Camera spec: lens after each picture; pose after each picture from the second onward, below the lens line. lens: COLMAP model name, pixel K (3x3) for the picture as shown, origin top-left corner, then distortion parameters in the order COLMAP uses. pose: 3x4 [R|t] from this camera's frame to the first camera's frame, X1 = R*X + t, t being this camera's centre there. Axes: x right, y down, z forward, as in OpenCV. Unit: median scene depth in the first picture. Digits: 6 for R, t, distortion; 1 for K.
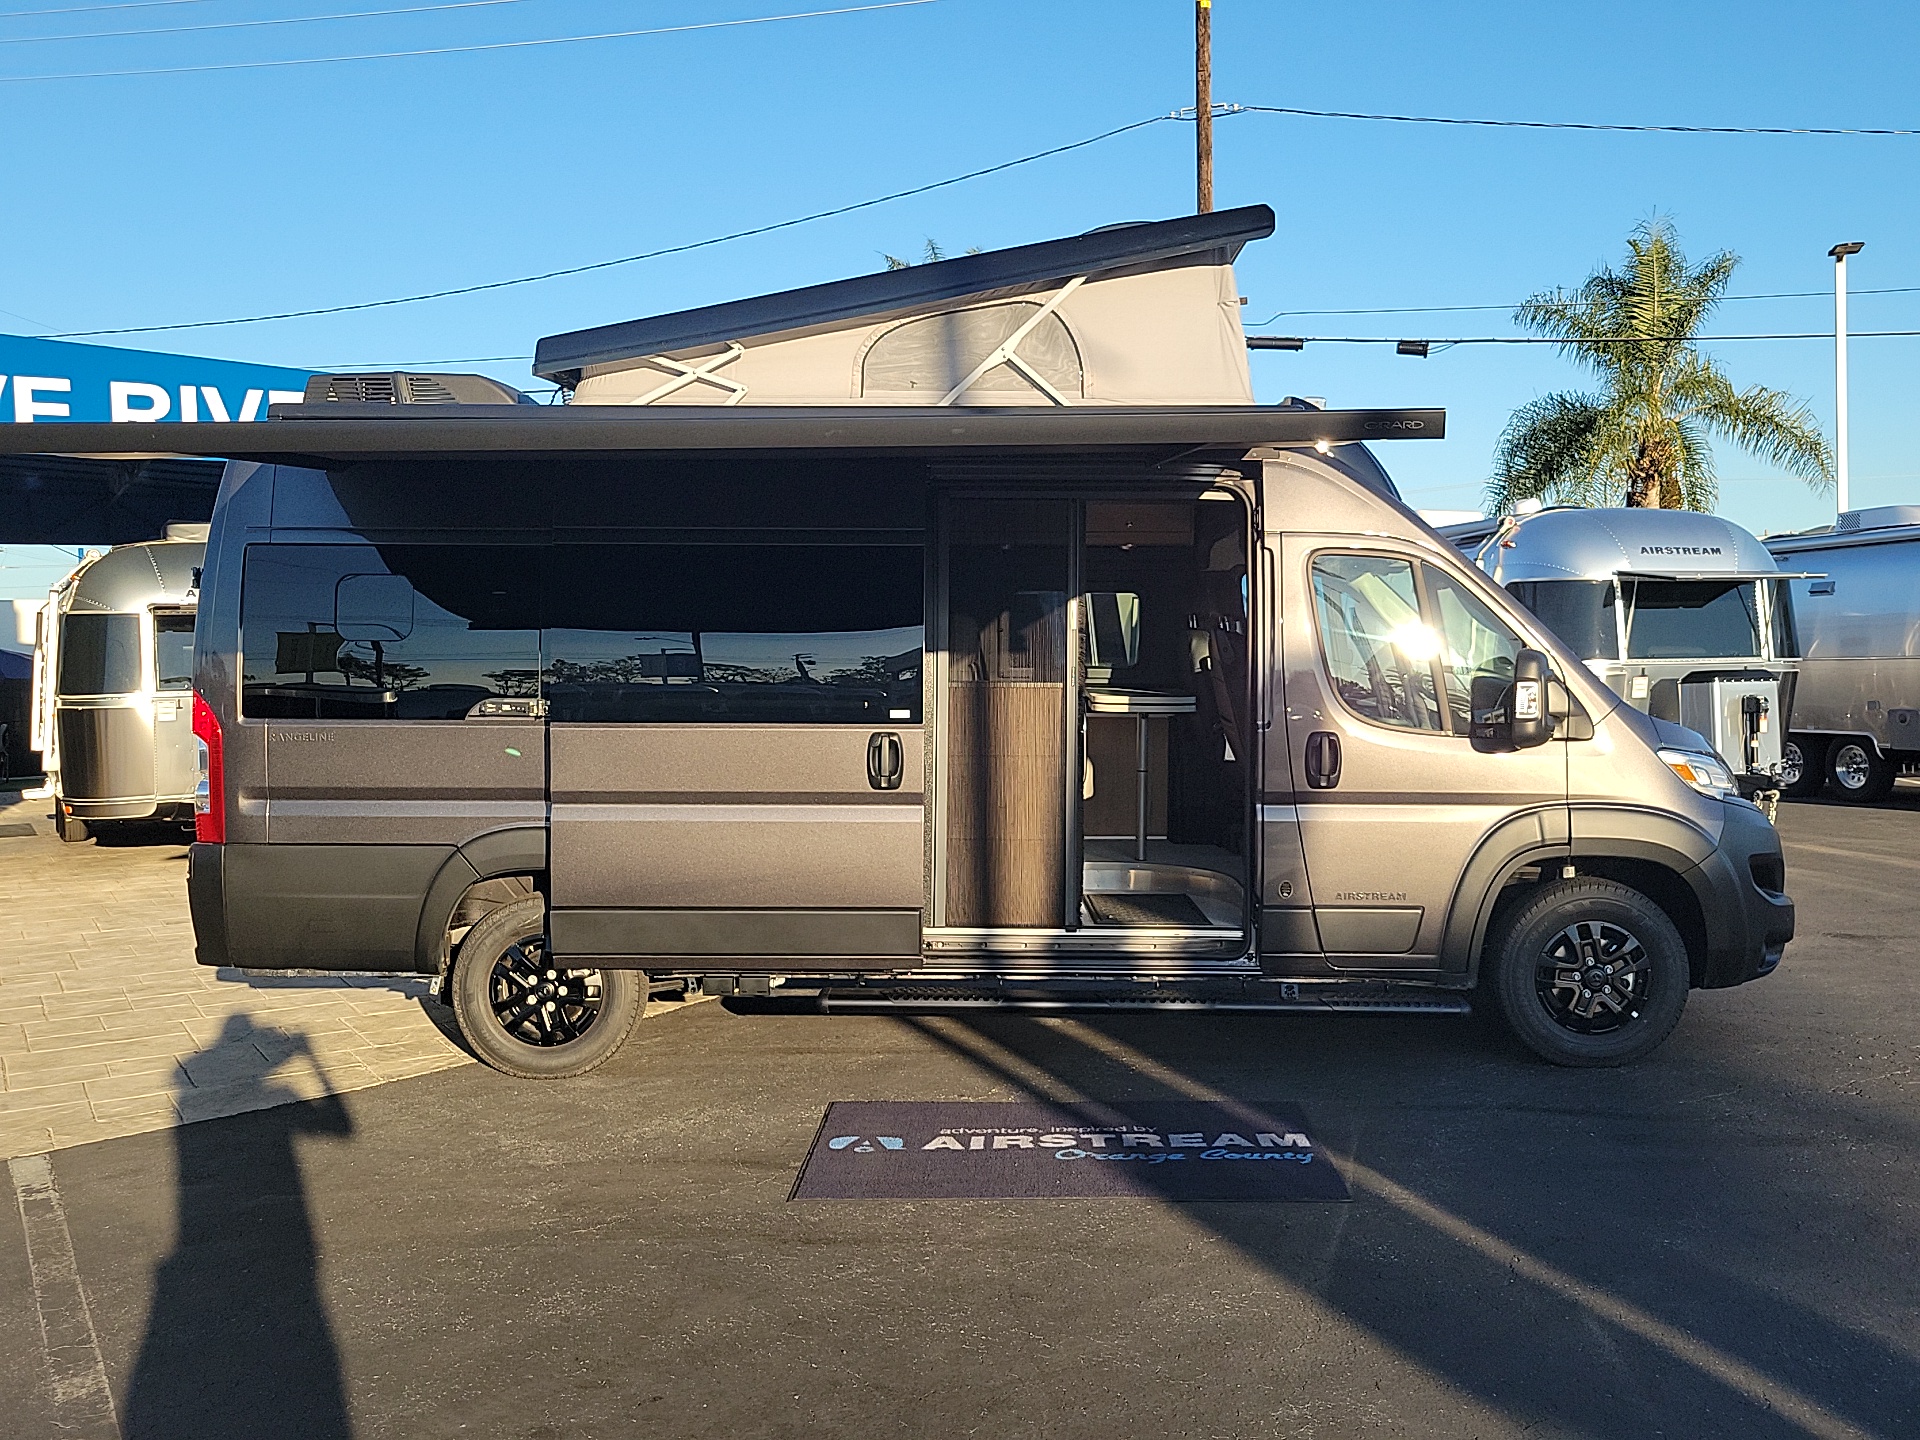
lens RADIAL K [[1707.3, 0, 955.1], [0, 1707.3, 700.9], [0, 0, 1]] dist [0.036352, 0.016473]
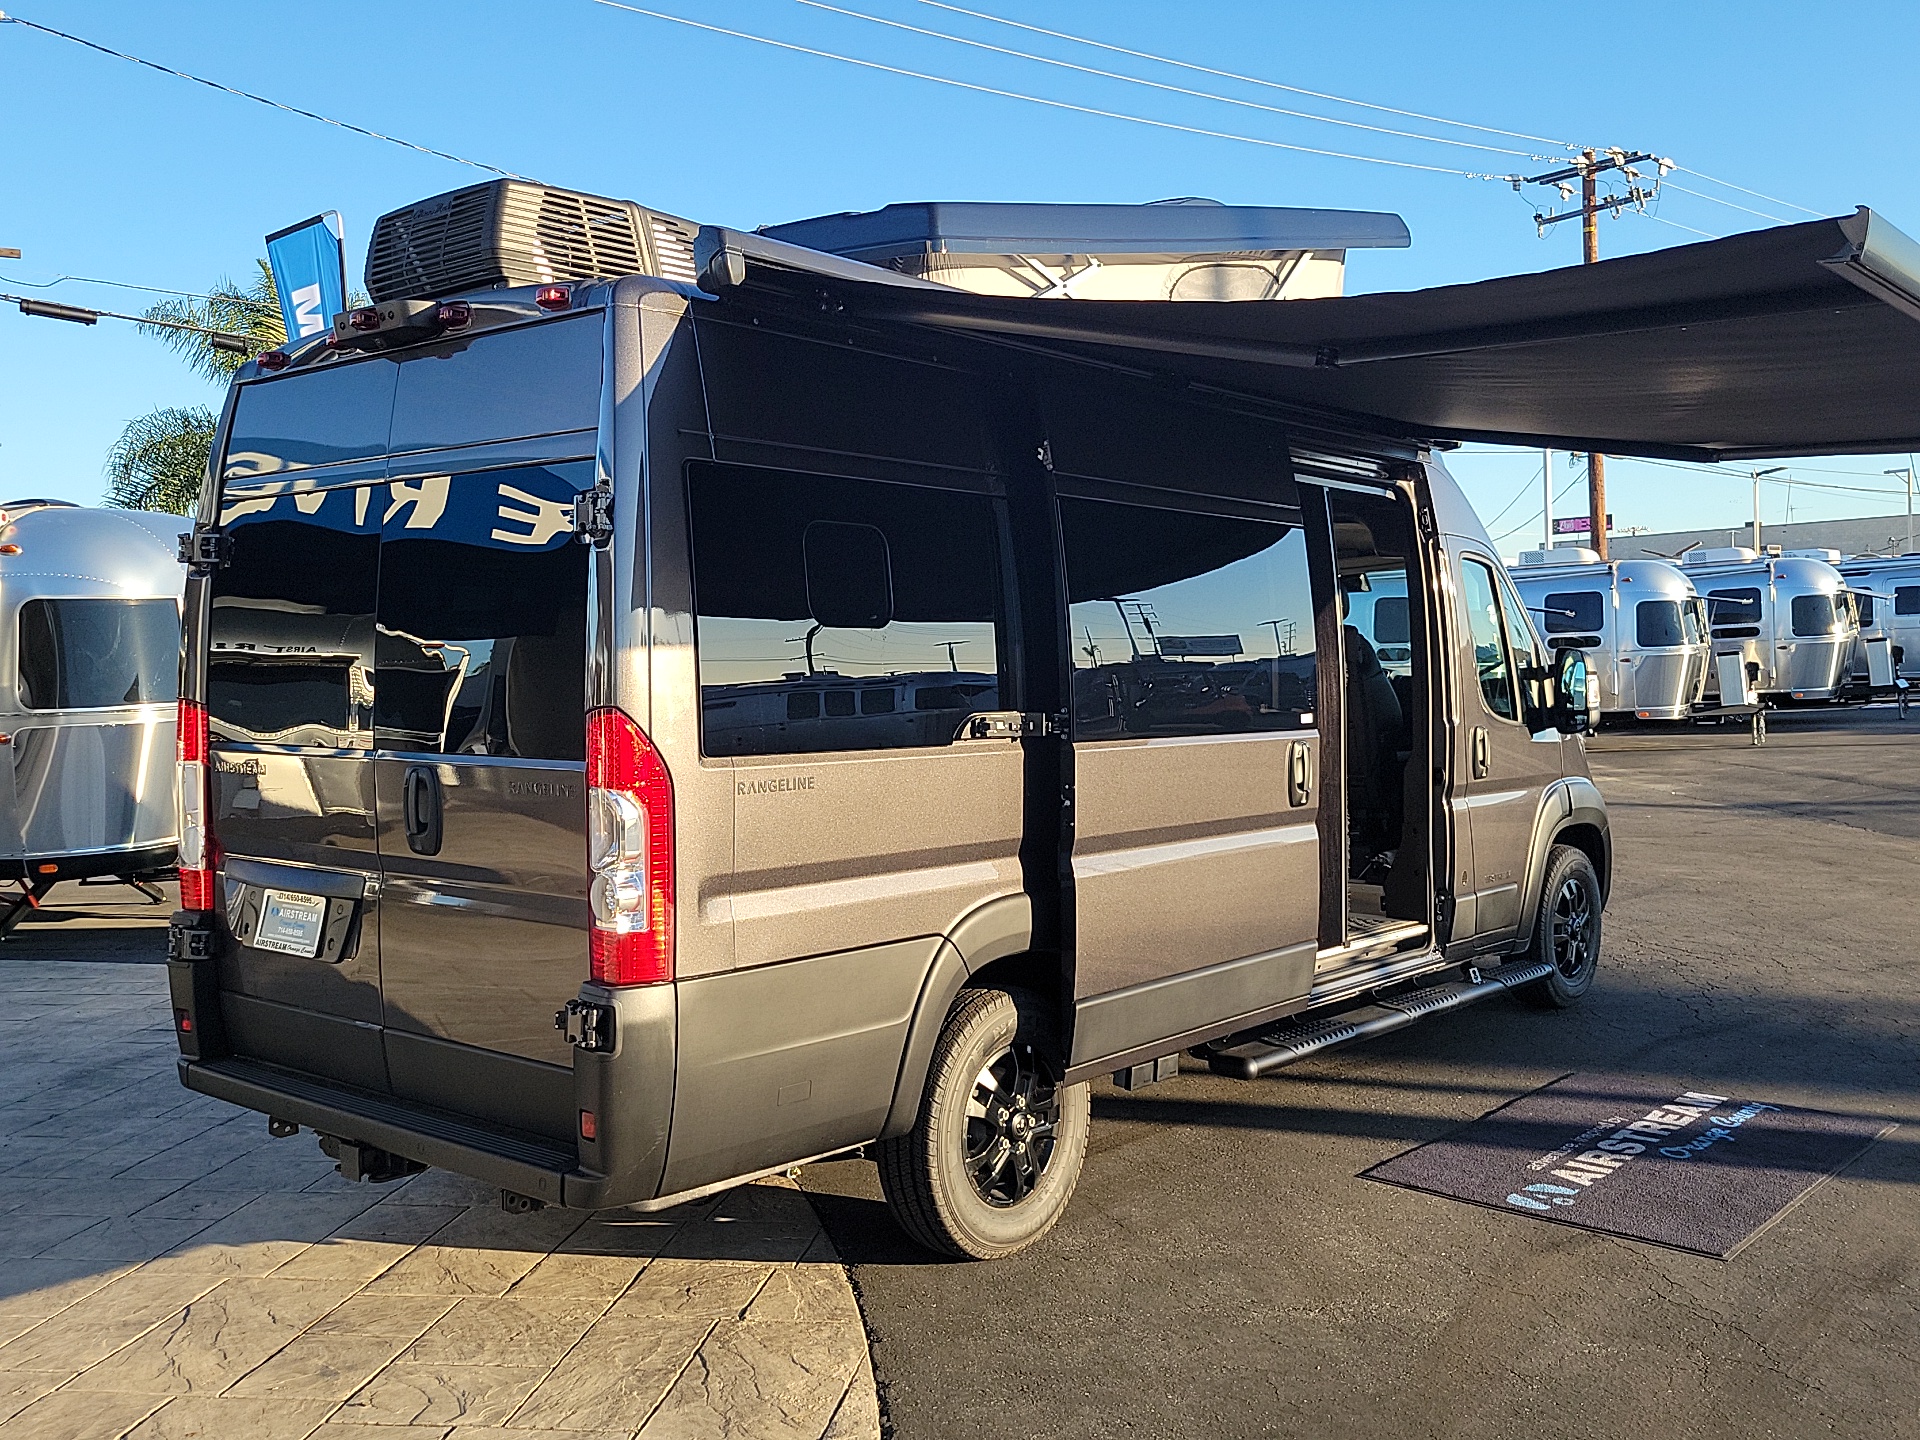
lens RADIAL K [[1707.3, 0, 955.1], [0, 1707.3, 700.9], [0, 0, 1]] dist [0.036352, 0.016473]
pose [[0.632420, -0.020603, 0.774352, -0.787885], [0.036637, 0.999323, -0.003333, -0.004721], [-0.773759, 0.030478, 0.632747, 0.562196]]
